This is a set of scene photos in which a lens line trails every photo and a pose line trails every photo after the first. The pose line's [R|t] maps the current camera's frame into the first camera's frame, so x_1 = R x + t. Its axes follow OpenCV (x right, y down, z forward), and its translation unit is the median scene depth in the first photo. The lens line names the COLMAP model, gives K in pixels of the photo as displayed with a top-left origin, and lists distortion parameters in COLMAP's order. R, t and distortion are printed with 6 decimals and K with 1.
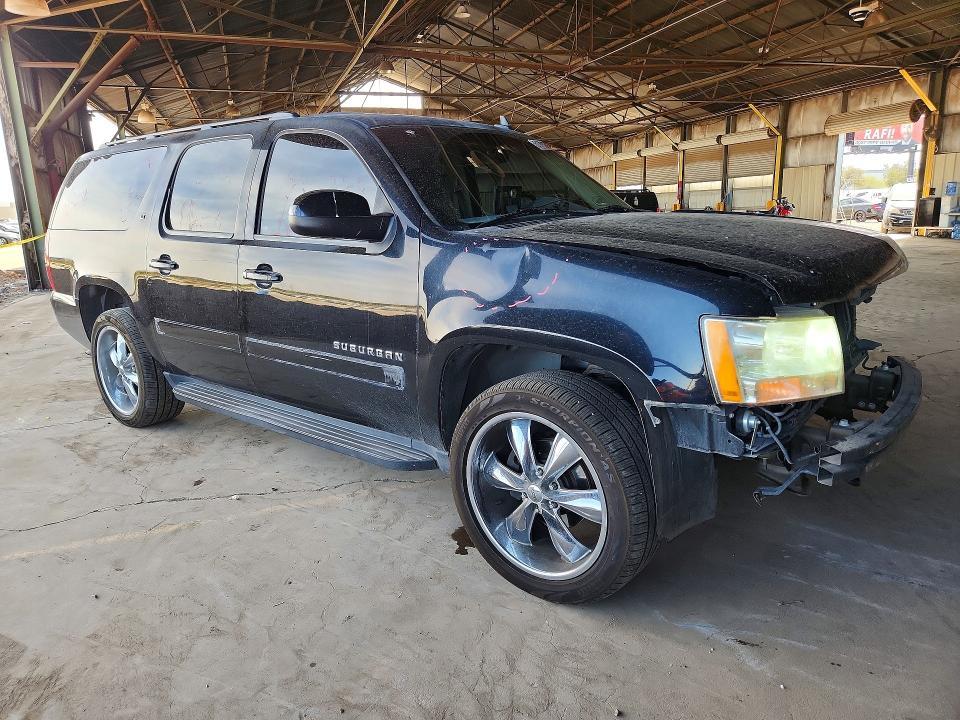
lens RADIAL K [[725.6, 0, 480.0], [0, 725.6, 360.0], [0, 0, 1]] dist [0.006685, 0.003443]
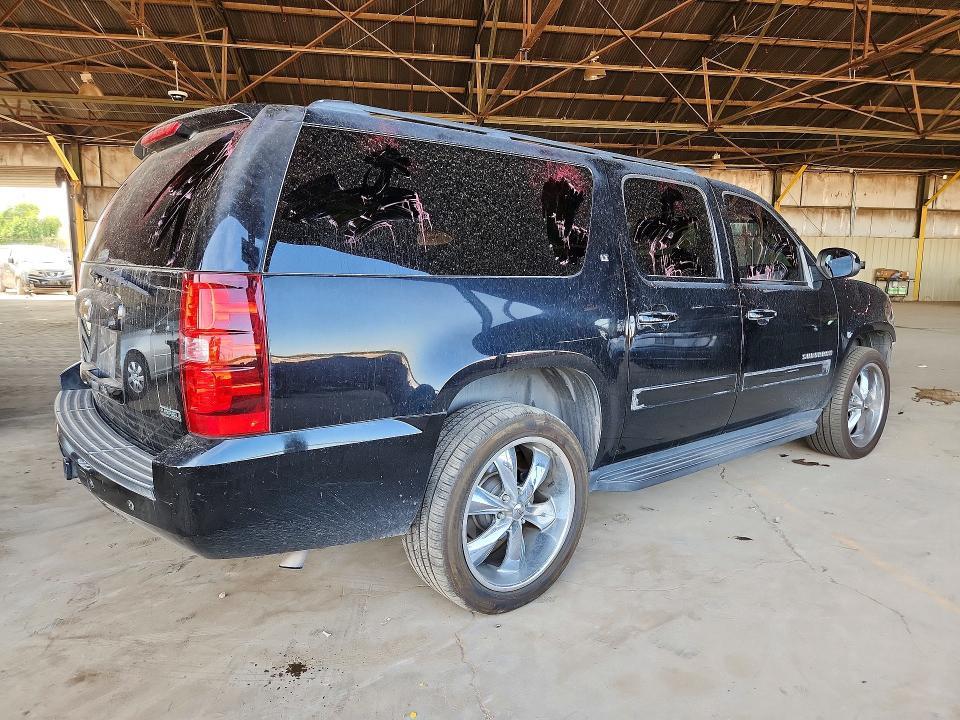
lens RADIAL K [[725.6, 0, 480.0], [0, 725.6, 360.0], [0, 0, 1]] dist [0.006685, 0.003443]
pose [[0.108866, -0.104255, 0.988574, -0.389286], [0.193483, 0.977688, 0.081800, -0.059047], [-0.975045, 0.182367, 0.126608, 0.341360]]
